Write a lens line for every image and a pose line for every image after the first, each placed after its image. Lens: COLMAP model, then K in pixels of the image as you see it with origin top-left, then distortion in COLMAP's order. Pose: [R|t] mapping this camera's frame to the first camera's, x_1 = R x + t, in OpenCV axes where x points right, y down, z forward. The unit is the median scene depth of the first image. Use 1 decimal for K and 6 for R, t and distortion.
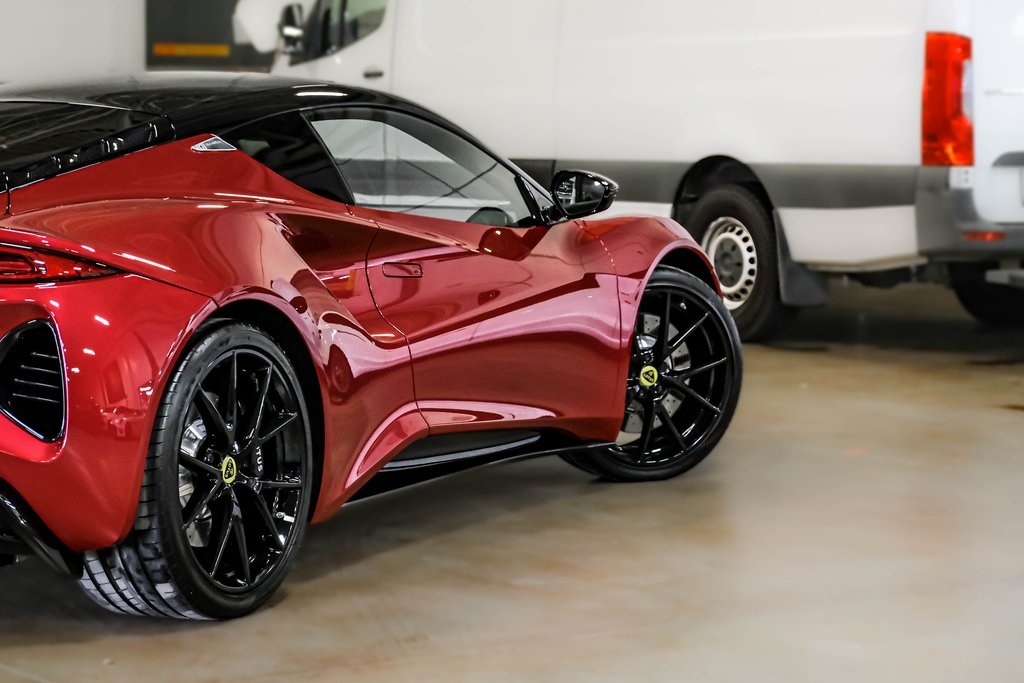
lens RADIAL K [[2639.9, 0, 518.1], [0, 2639.9, 343.1], [0, 0, 1]] dist [-0.094664, 0.000000]
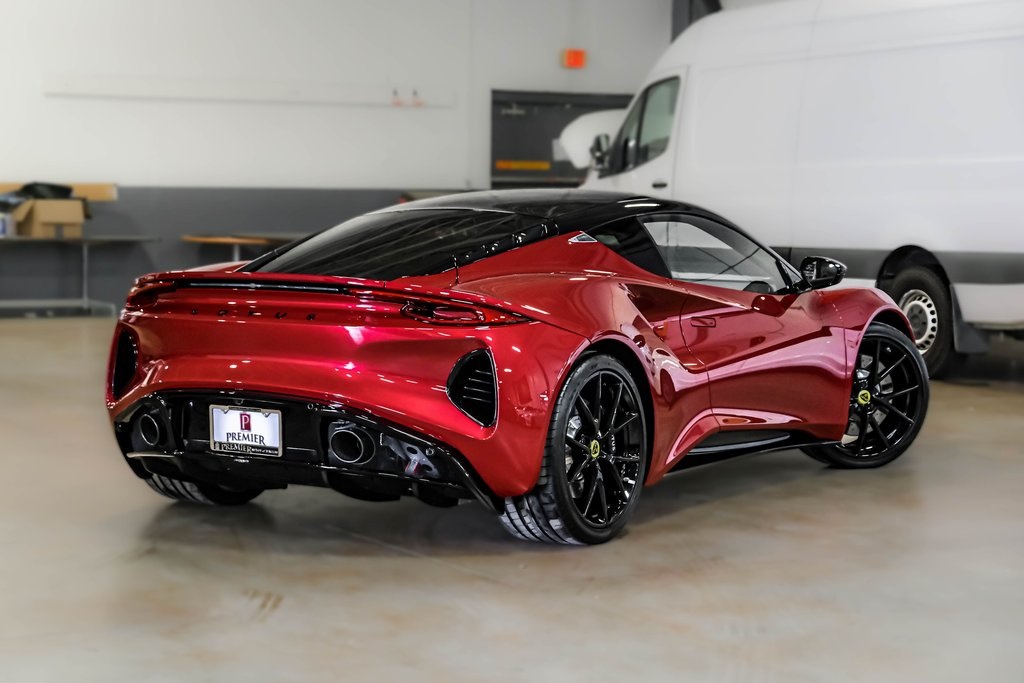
lens RADIAL K [[2104.2, 0, 512.1], [0, 2104.2, 348.1], [0, 0, 1]] dist [-0.028766, 0.000000]
pose [[0.994240, 0.012877, -0.106398, -0.024345], [-0.014900, 0.999723, -0.018241, 0.011044], [0.106134, 0.019722, 0.994156, -0.211323]]
